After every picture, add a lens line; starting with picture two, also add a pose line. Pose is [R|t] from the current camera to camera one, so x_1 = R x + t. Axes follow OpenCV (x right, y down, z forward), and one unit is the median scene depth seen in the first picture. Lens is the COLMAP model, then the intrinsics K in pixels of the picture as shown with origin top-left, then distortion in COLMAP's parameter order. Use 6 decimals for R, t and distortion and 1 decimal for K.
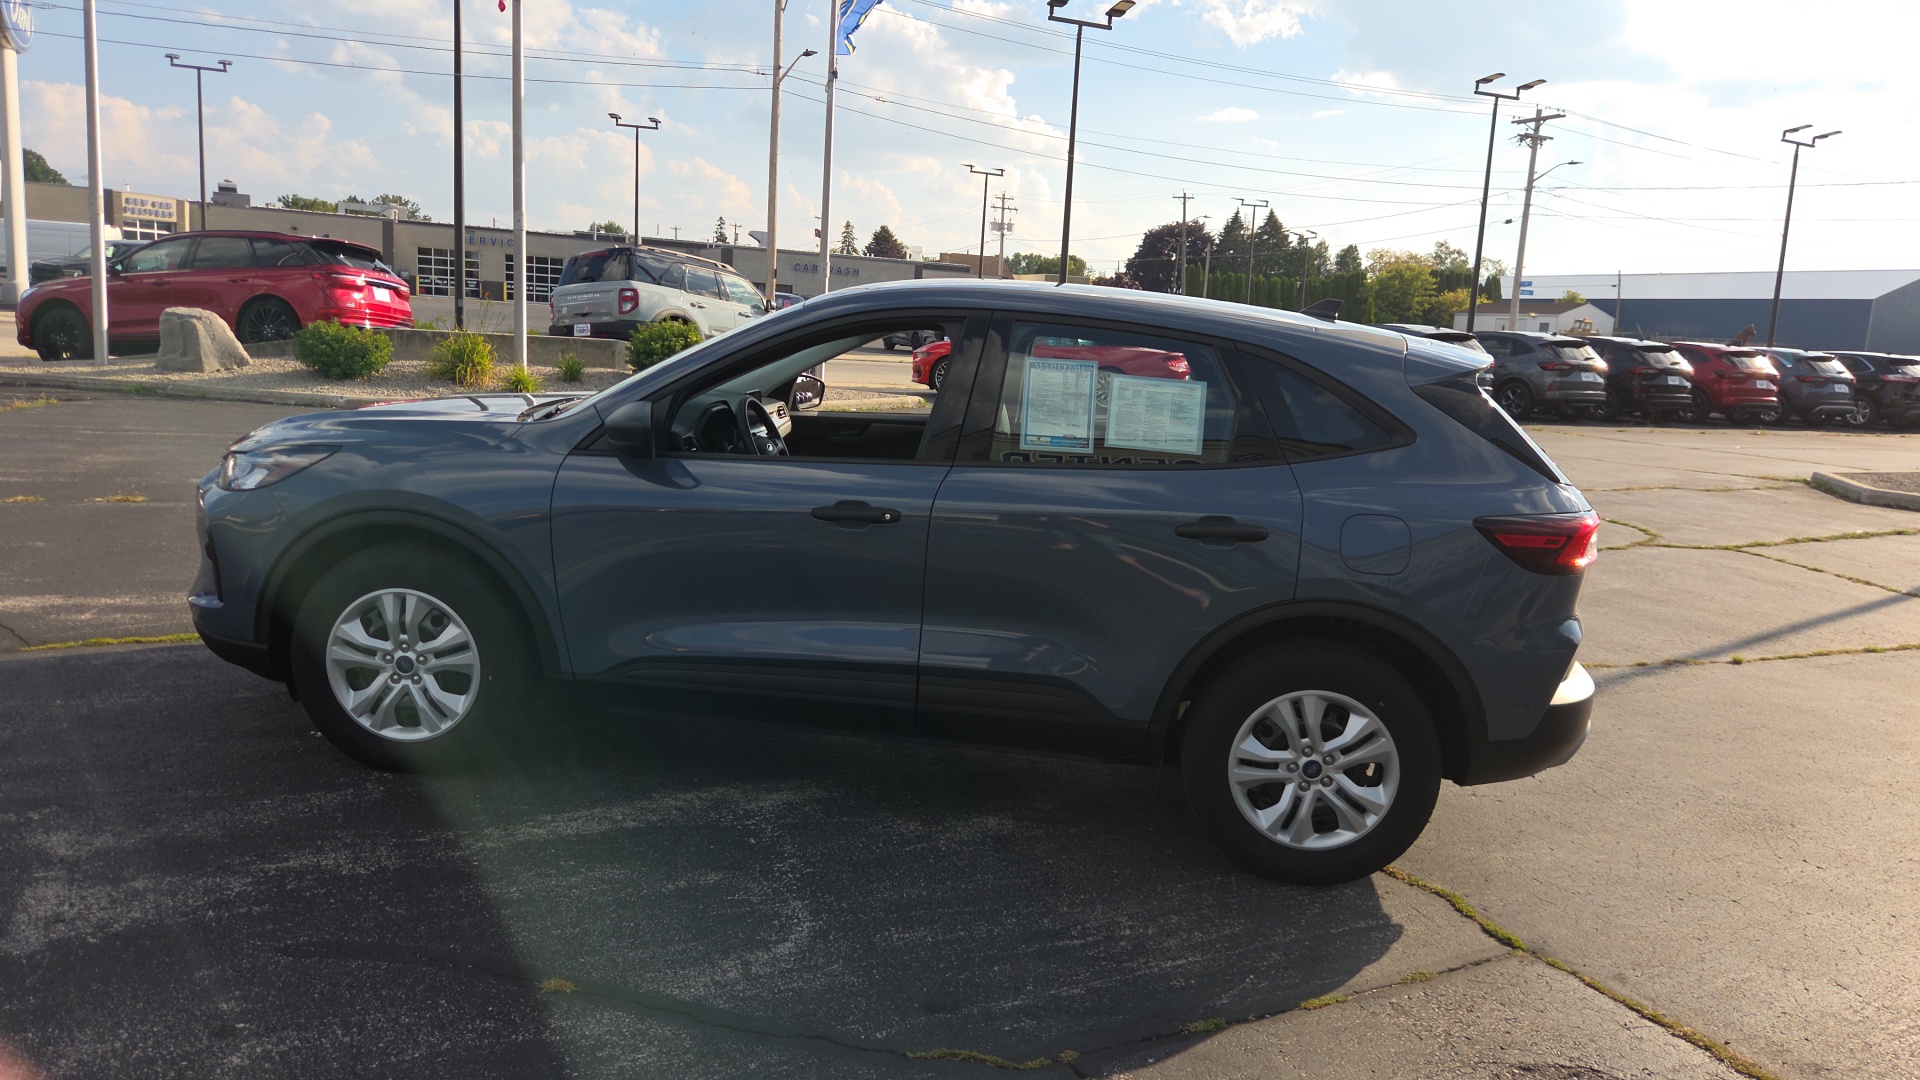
lens RADIAL K [[1322.4, 0, 946.9], [0, 1322.4, 531.6], [0, 0, 1]] dist [0.065413, -0.046243]
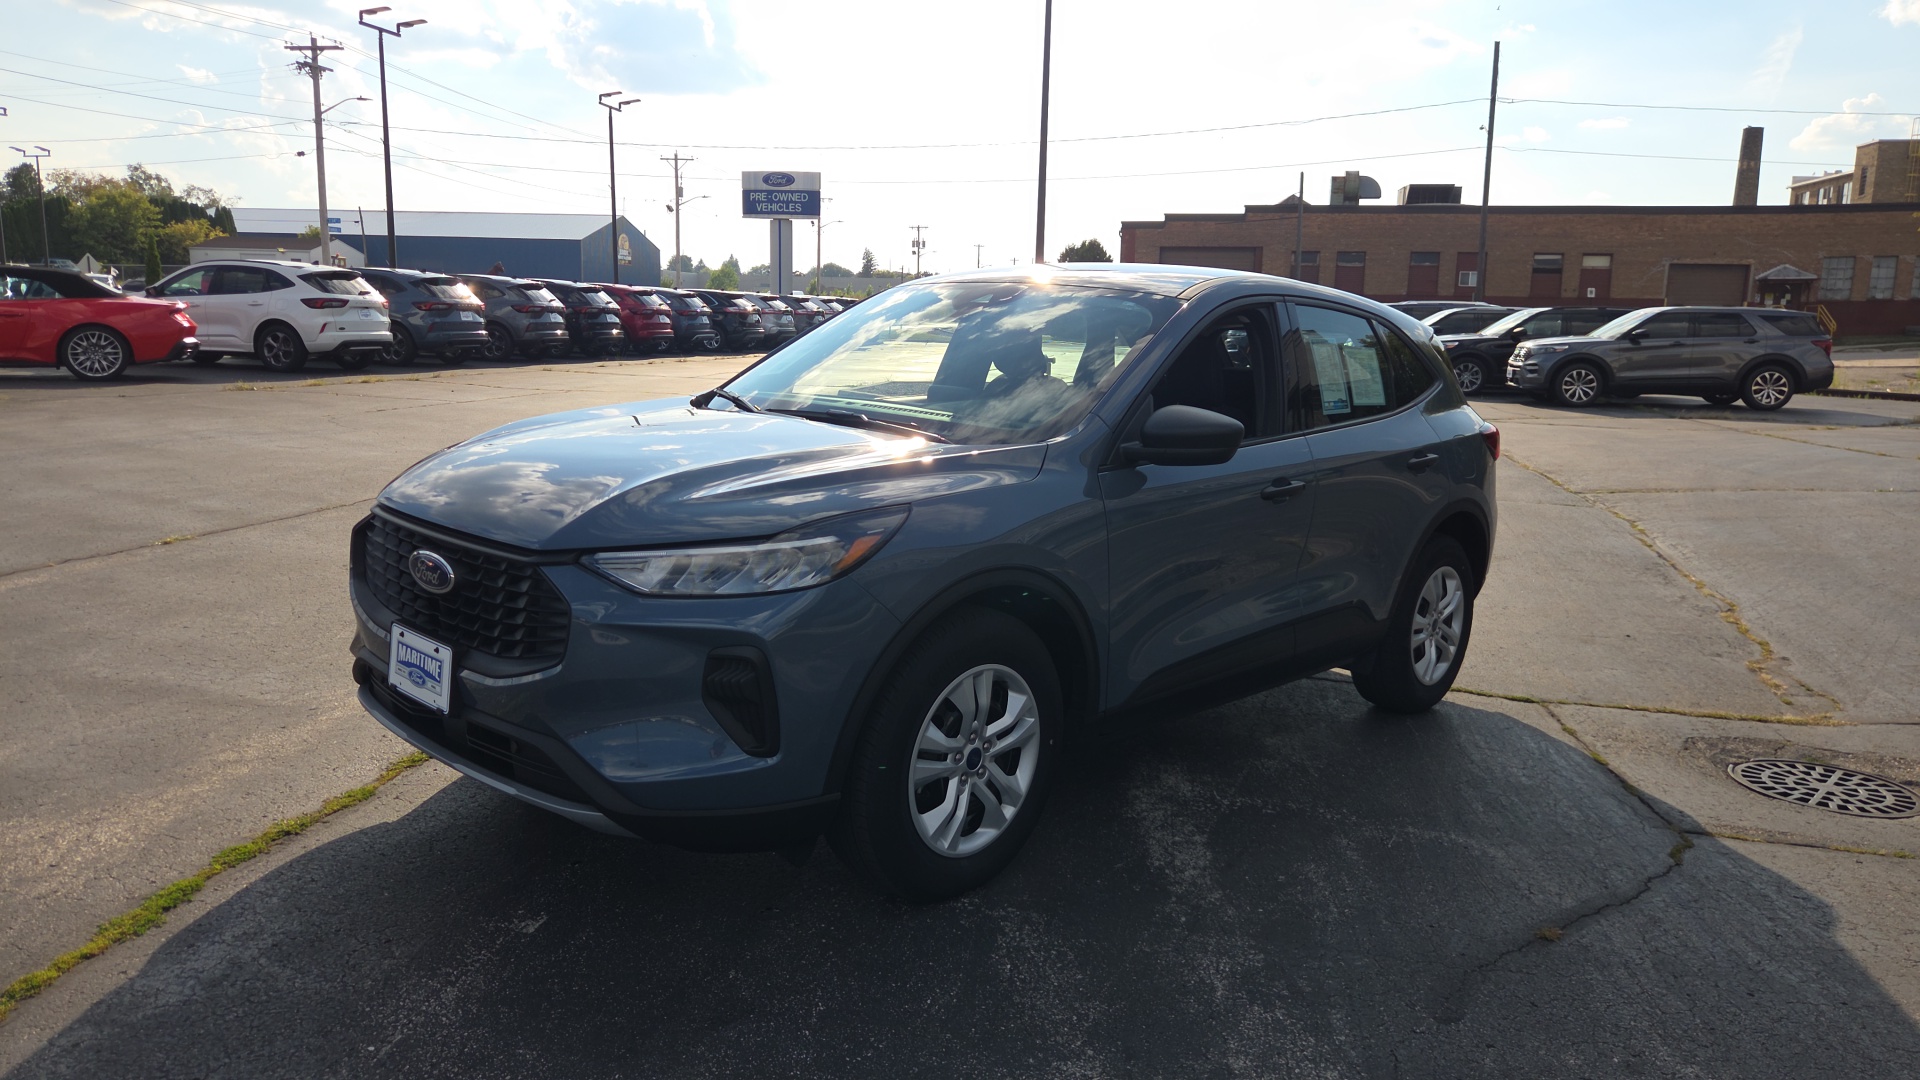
lens RADIAL K [[1315.8, 0, 963.3], [0, 1315.8, 530.3], [0, 0, 1]] dist [0.068967, -0.054361]
pose [[0.600149, -0.169302, 0.781766, -0.144121], [0.130769, 0.984962, 0.112917, -0.018344], [-0.789127, 0.034464, 0.613263, 0.072430]]
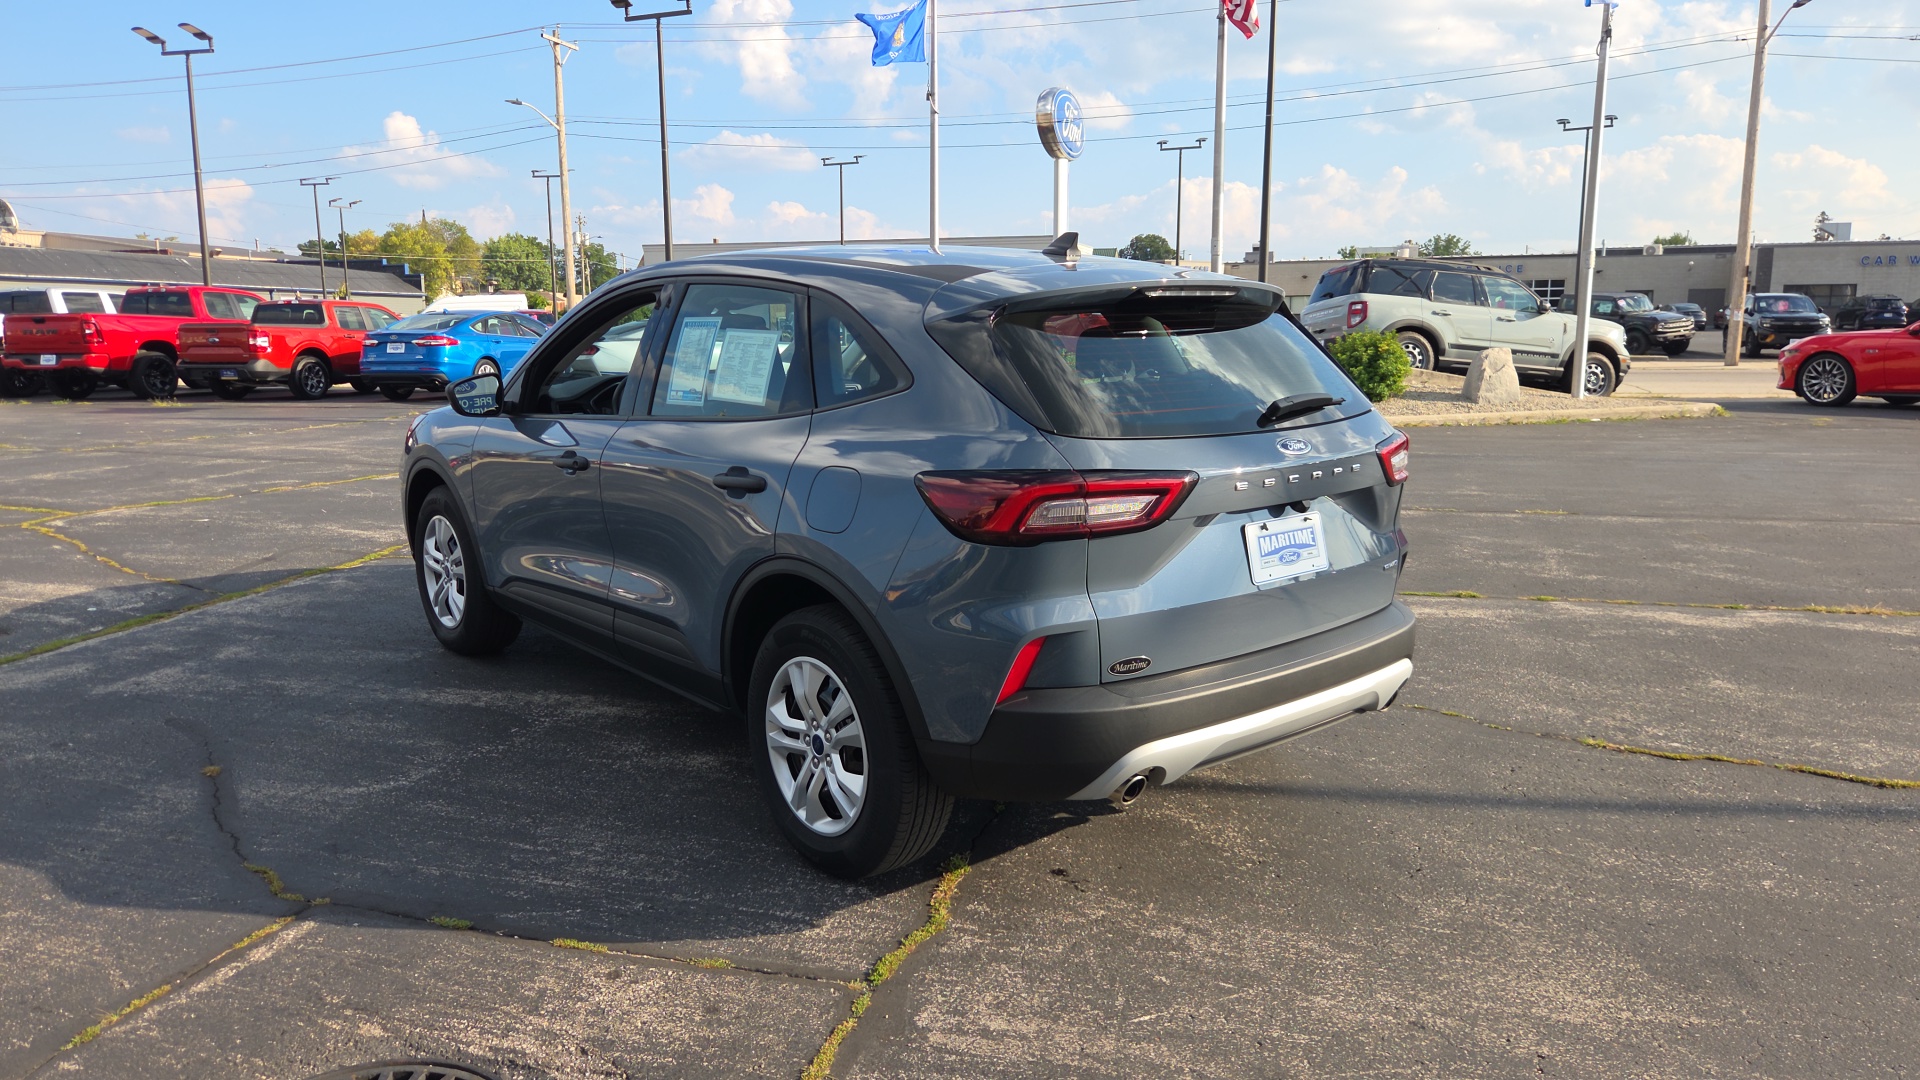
lens RADIAL K [[1315.8, 0, 963.3], [0, 1315.8, 530.3], [0, 0, 1]] dist [0.068967, -0.054361]
pose [[0.705839, 0.044088, -0.706999, 0.134039], [-0.064192, 0.997936, -0.001856, 0.003501], [0.705458, 0.046694, 0.707212, 0.056871]]
